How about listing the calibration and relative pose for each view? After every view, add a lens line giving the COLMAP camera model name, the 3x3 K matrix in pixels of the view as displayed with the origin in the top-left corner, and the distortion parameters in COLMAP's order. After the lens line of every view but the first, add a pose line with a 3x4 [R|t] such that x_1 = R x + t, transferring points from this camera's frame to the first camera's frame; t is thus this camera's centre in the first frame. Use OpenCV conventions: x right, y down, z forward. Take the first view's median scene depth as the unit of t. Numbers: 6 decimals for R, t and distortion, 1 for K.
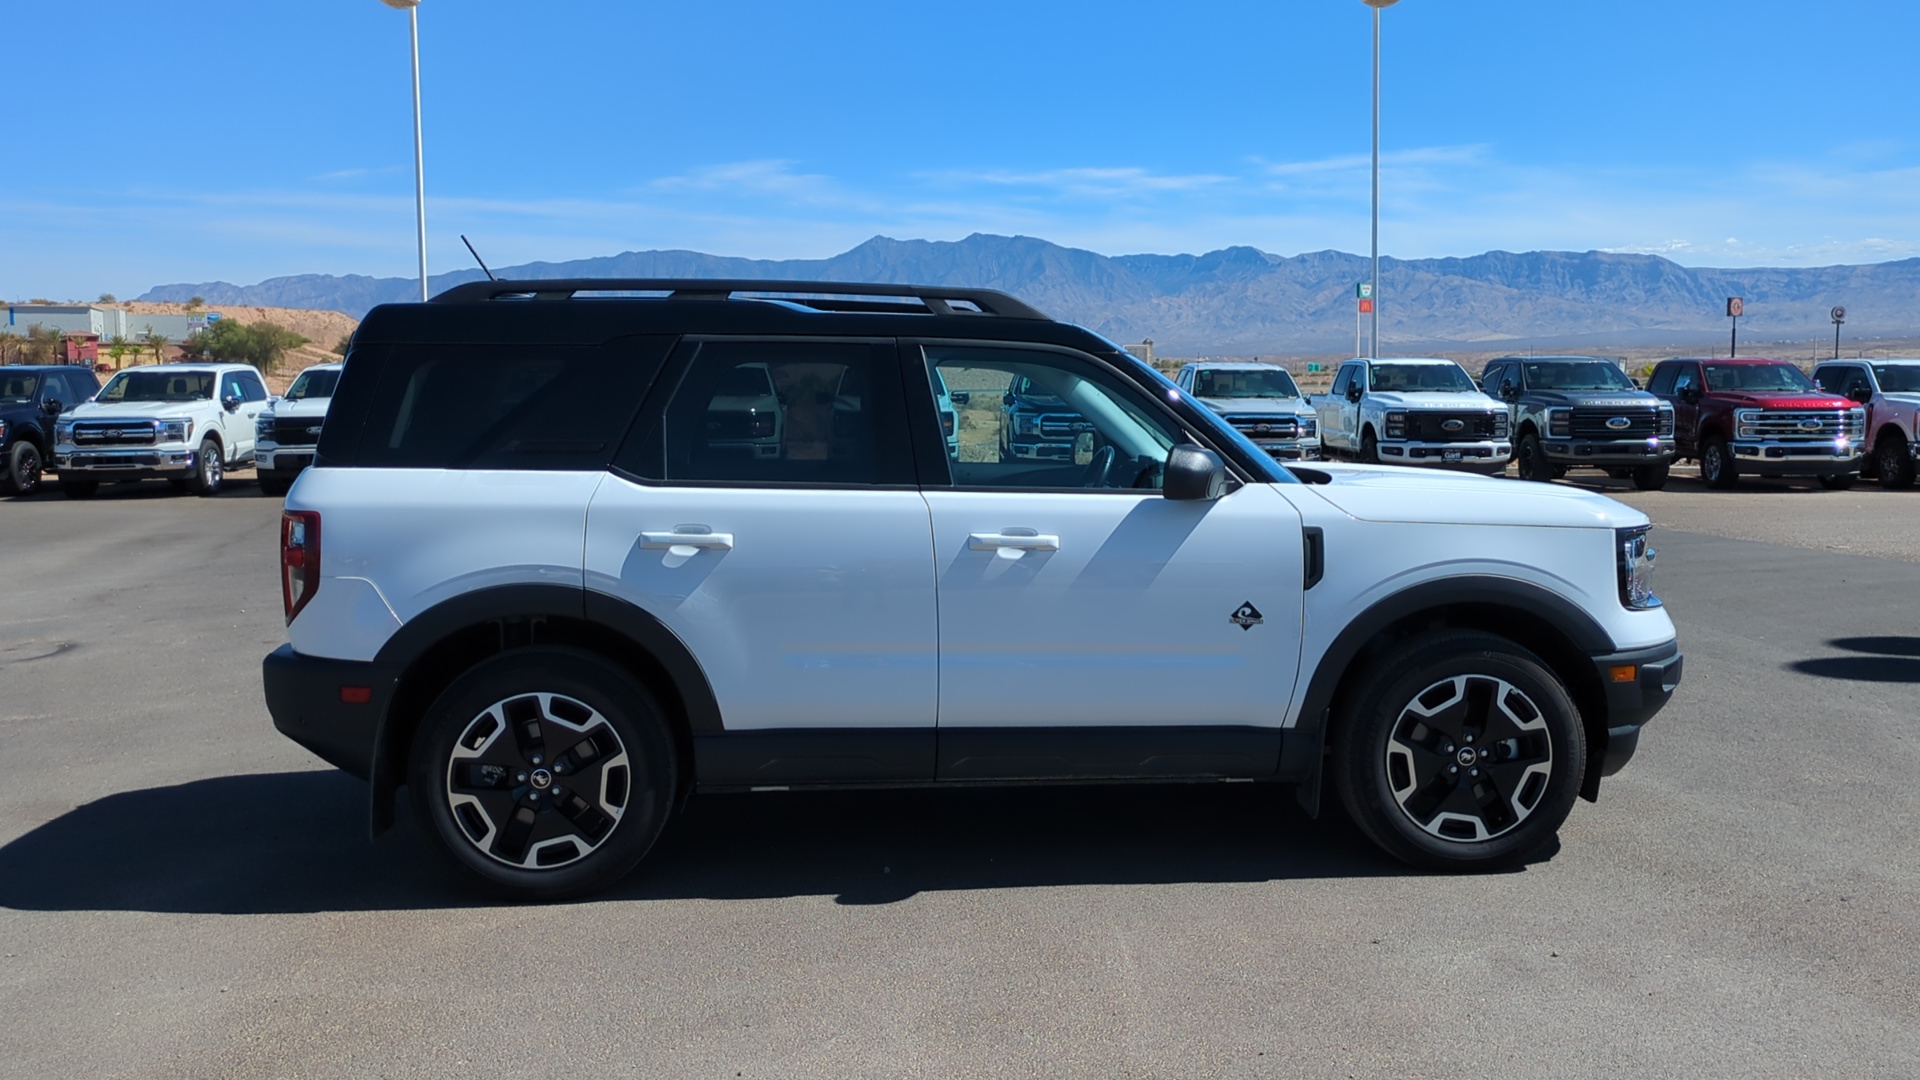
lens RADIAL K [[1651.0, 0, 987.2], [0, 1651.0, 529.6], [0, 0, 1]] dist [0.070548, -0.055000]
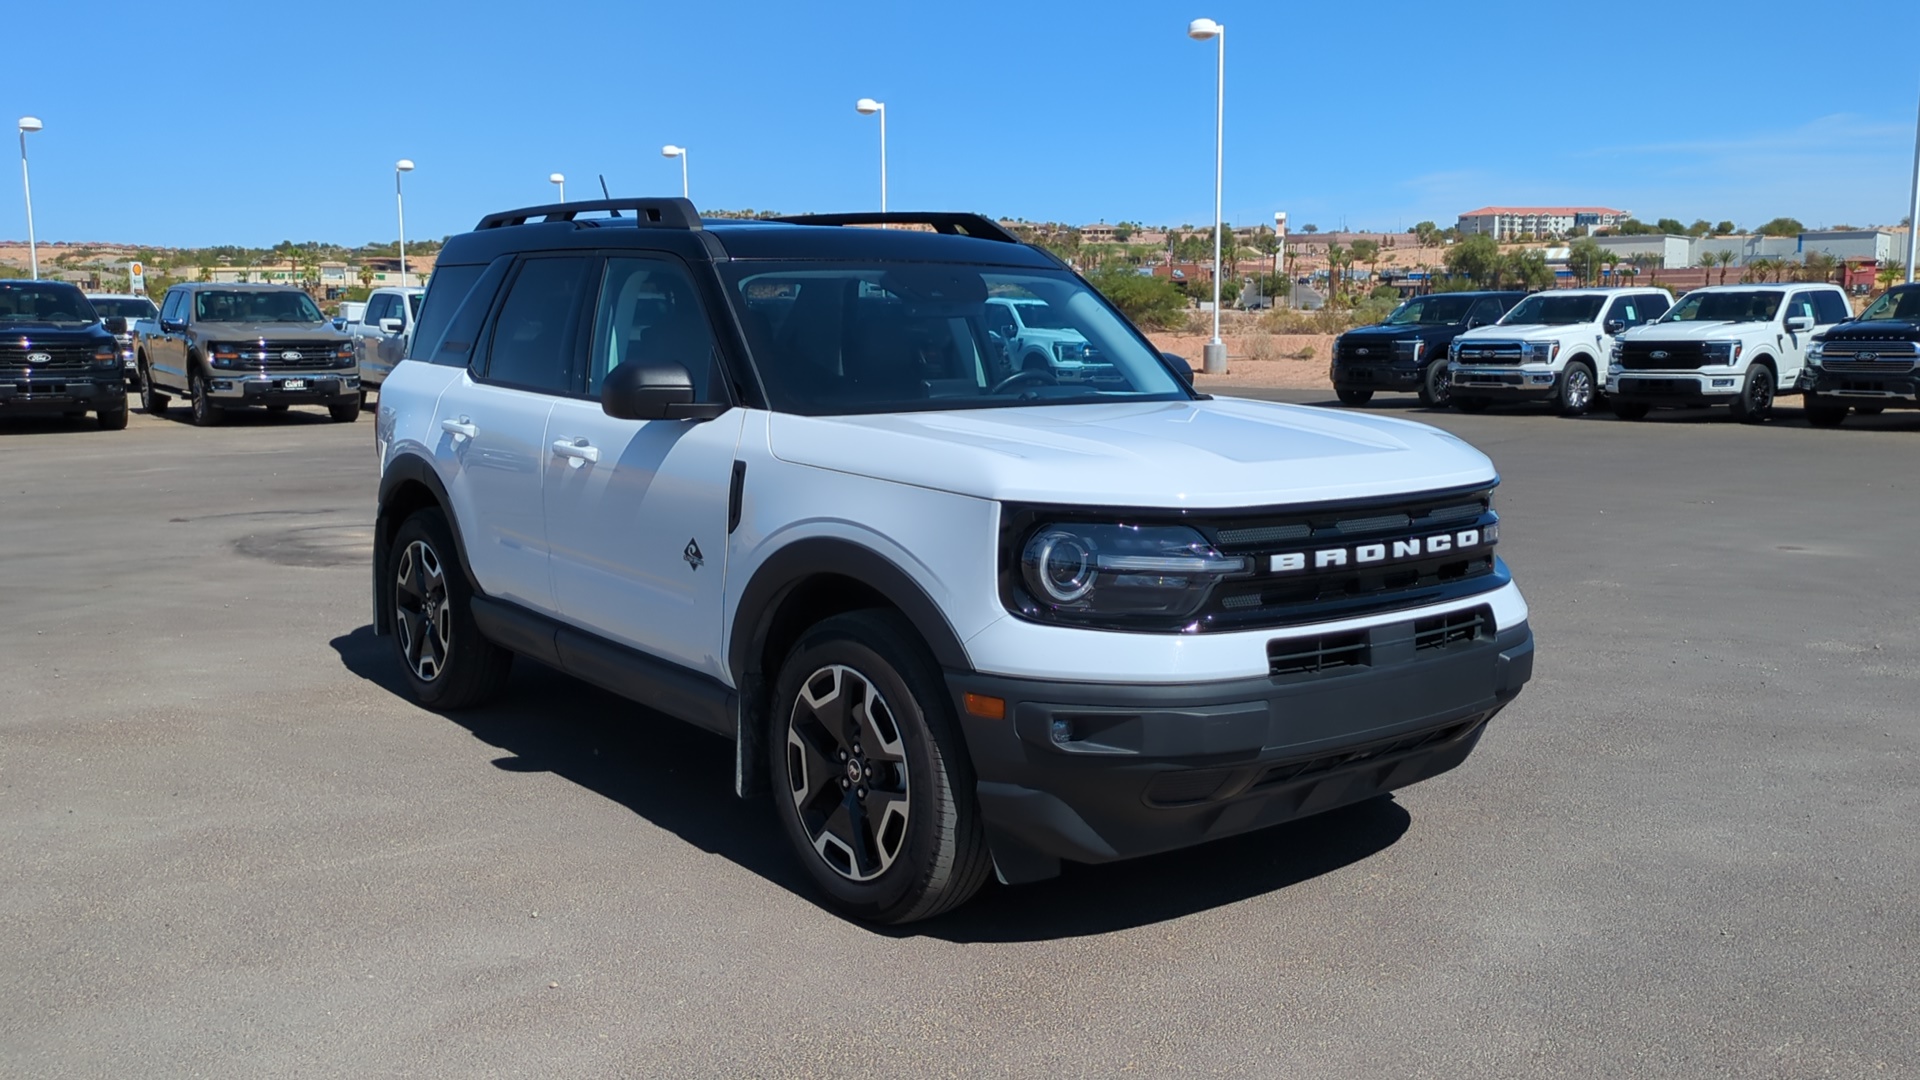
lens RADIAL K [[1657.9, 0, 975.9], [0, 1657.9, 538.1], [0, 0, 1]] dist [0.066817, -0.085894]
pose [[0.541474, 0.116034, -0.832671, 0.210766], [-0.075525, 0.993139, 0.089282, -0.010350], [0.837318, 0.014544, 0.546523, 0.135322]]
